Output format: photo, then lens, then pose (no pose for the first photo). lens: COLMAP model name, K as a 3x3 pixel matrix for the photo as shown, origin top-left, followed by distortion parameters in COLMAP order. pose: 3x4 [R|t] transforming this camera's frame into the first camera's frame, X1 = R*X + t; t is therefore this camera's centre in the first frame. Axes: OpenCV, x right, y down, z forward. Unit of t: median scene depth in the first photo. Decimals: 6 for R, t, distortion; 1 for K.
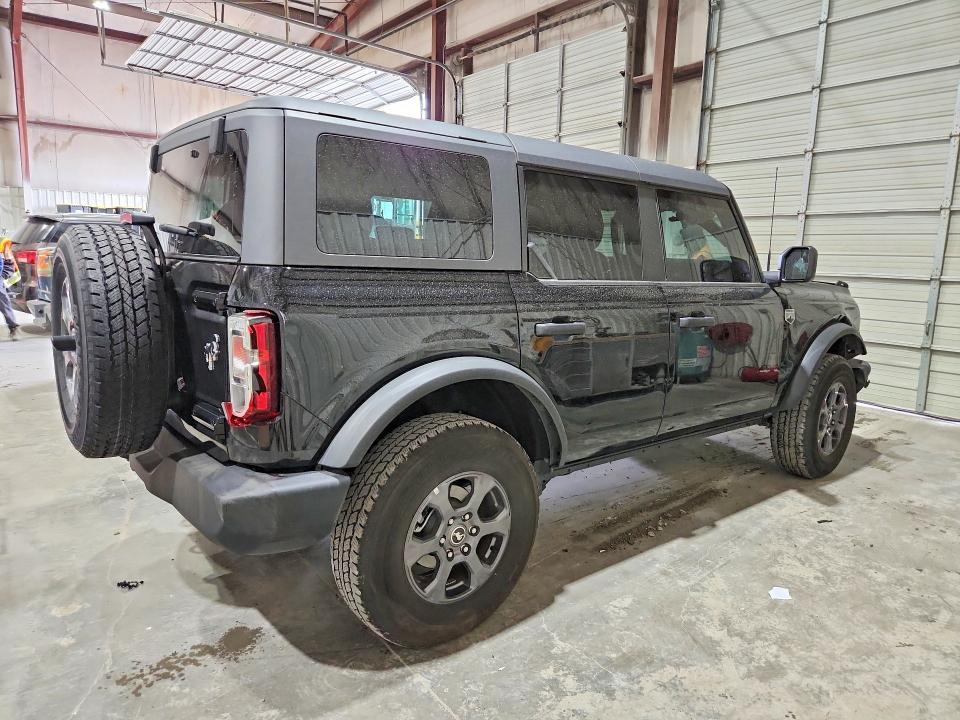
lens RADIAL K [[639.3, 0, 463.5], [0, 639.3, 354.7], [0, 0, 1]] dist [0.052066, -0.045330]
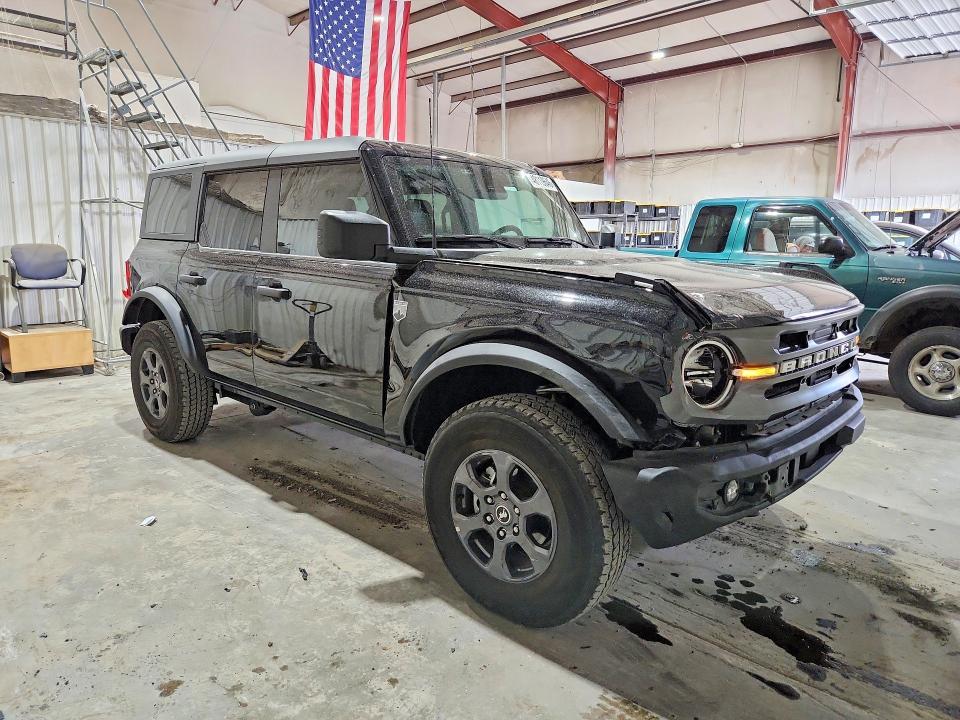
lens RADIAL K [[639.3, 0, 463.5], [0, 639.3, 354.7], [0, 0, 1]] dist [0.052066, -0.045330]
pose [[0.148477, 0.143478, -0.978452, 1.301921], [-0.170088, 0.978380, 0.117657, -0.109082], [0.974179, 0.148954, 0.169670, 1.039946]]
